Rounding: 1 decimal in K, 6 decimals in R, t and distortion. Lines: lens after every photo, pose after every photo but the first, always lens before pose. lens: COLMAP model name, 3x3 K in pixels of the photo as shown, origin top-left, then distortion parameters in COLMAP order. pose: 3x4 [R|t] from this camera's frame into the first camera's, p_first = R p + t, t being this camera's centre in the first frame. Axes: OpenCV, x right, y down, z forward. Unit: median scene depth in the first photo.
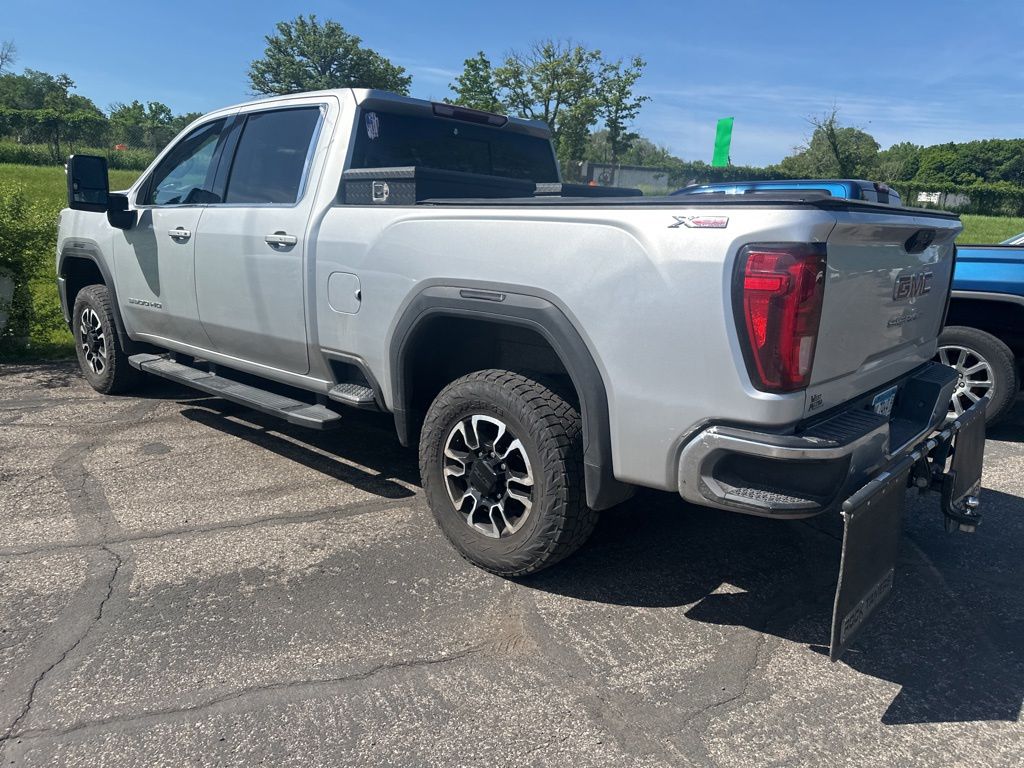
lens RADIAL K [[725.5, 0, 513.3], [0, 725.5, 386.7], [0, 0, 1]] dist [0.031411, -0.037714]
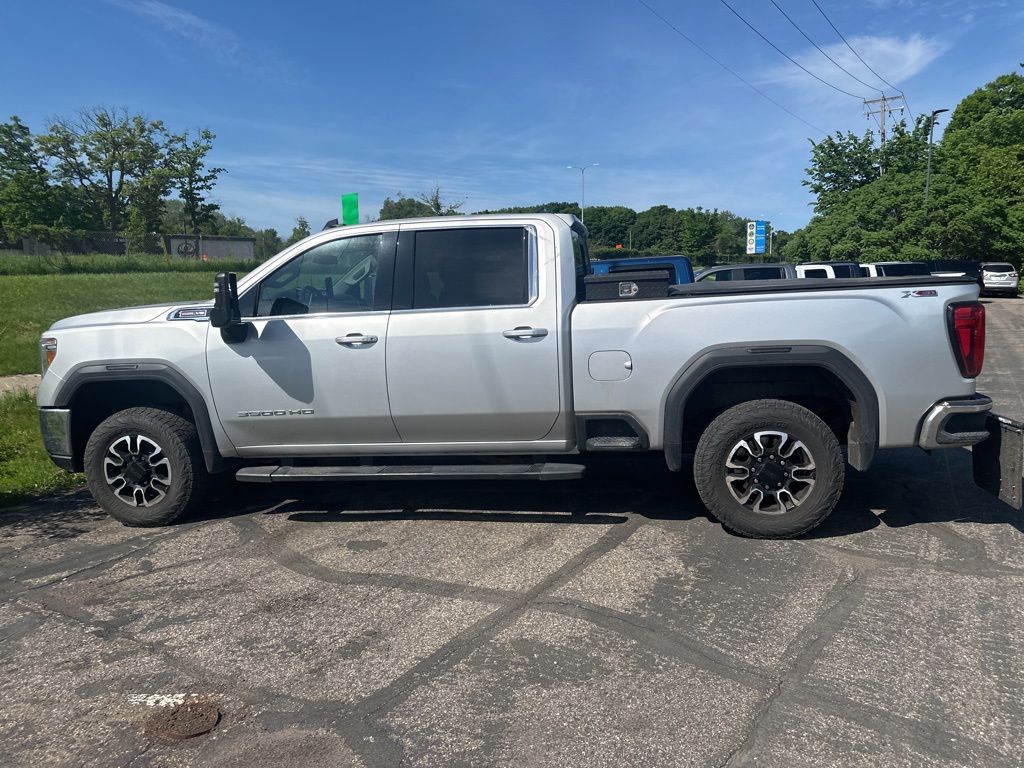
lens RADIAL K [[725.5, 0, 511.7], [0, 725.5, 373.8], [0, 0, 1]] dist [0.031411, -0.037714]
pose [[0.847099, -0.132539, 0.514643, -0.873997], [0.184850, 0.981416, -0.051513, -0.067447], [-0.498251, 0.138768, 0.855856, -0.022110]]
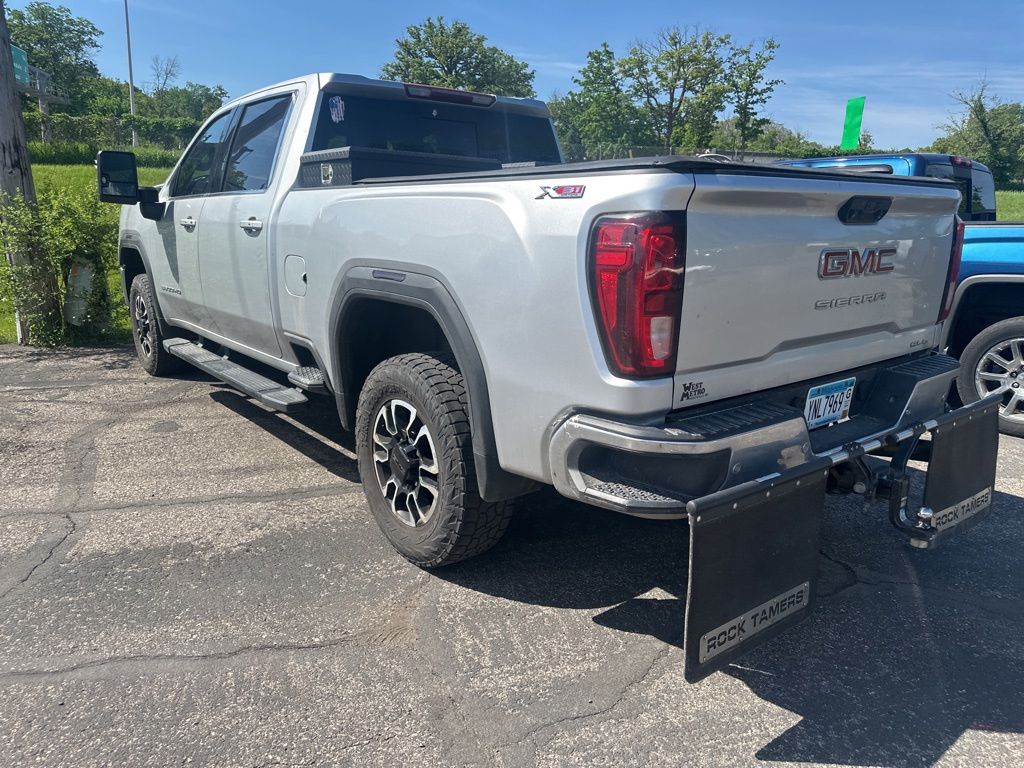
lens RADIAL K [[725.5, 0, 513.4], [0, 725.5, 381.4], [0, 0, 1]] dist [0.031411, -0.037714]
pose [[0.985906, 0.020294, -0.166065, 0.192243], [-0.020052, 0.999794, 0.003131, 0.006363], [0.166094, 0.000243, 0.986110, 0.046035]]
